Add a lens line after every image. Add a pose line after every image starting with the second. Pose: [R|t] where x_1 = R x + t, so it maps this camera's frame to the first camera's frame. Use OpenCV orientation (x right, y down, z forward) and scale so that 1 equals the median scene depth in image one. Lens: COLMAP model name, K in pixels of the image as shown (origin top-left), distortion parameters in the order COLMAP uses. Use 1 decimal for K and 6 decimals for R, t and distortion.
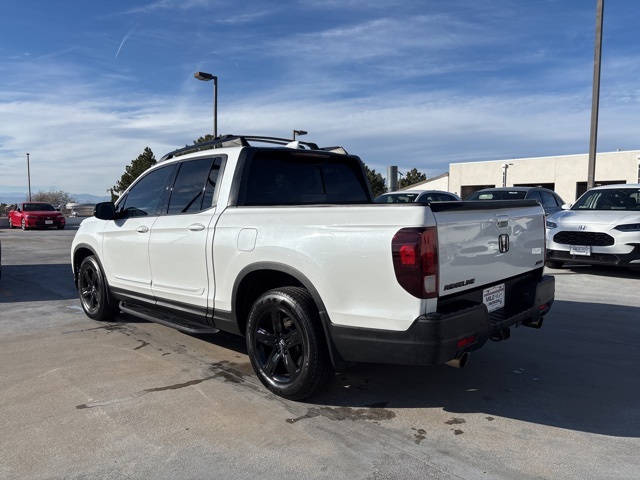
lens RADIAL K [[489.7, 0, 312.3], [0, 489.7, 239.5], [0, 0, 1]] dist [0.049829, -0.057235]
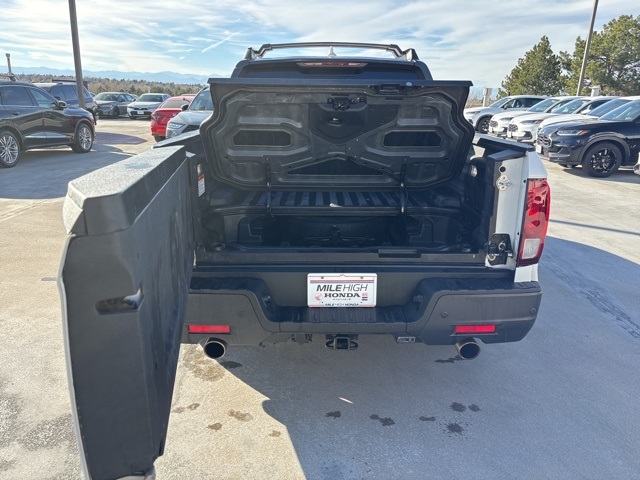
lens RADIAL K [[489.7, 0, 328.2], [0, 489.7, 239.0], [0, 0, 1]] dist [0.049829, -0.057235]
pose [[0.704354, 0.222584, -0.674049, 0.500024], [-0.080142, 0.968431, 0.236049, -0.069635], [0.705310, -0.112242, 0.699957, 0.317673]]
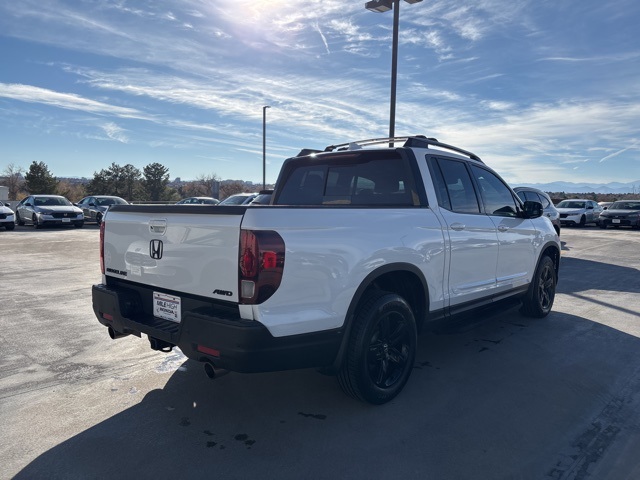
lens RADIAL K [[489.7, 0, 321.3], [0, 489.7, 244.6], [0, 0, 1]] dist [0.049829, -0.057235]
pose [[0.032225, 0.099943, -0.994471, 0.817304], [-0.083656, 0.991766, 0.096961, -0.073197], [0.995974, 0.080068, 0.040320, 0.776864]]
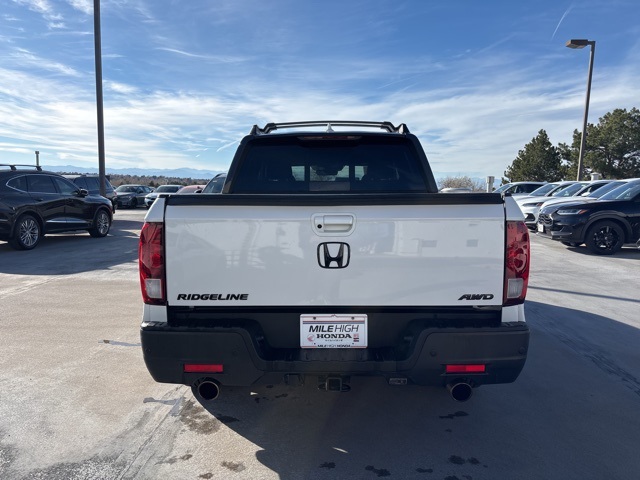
lens RADIAL K [[489.7, 0, 324.5], [0, 489.7, 240.2], [0, 0, 1]] dist [0.049829, -0.057235]
pose [[0.685150, 0.091398, -0.722645, 0.535050], [-0.068567, 0.995784, 0.060935, -0.033710], [0.725168, 0.007800, 0.688528, 0.311023]]
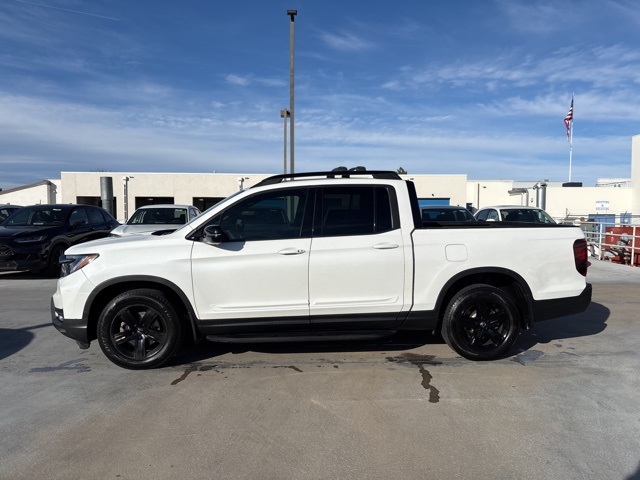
lens RADIAL K [[489.7, 0, 323.5], [0, 489.7, 234.3], [0, 0, 1]] dist [0.049829, -0.057235]
pose [[0.638954, -0.026336, 0.768794, -0.936489], [0.050486, 0.998695, -0.007747, -0.039042], [-0.767586, 0.043763, 0.639450, 0.274705]]
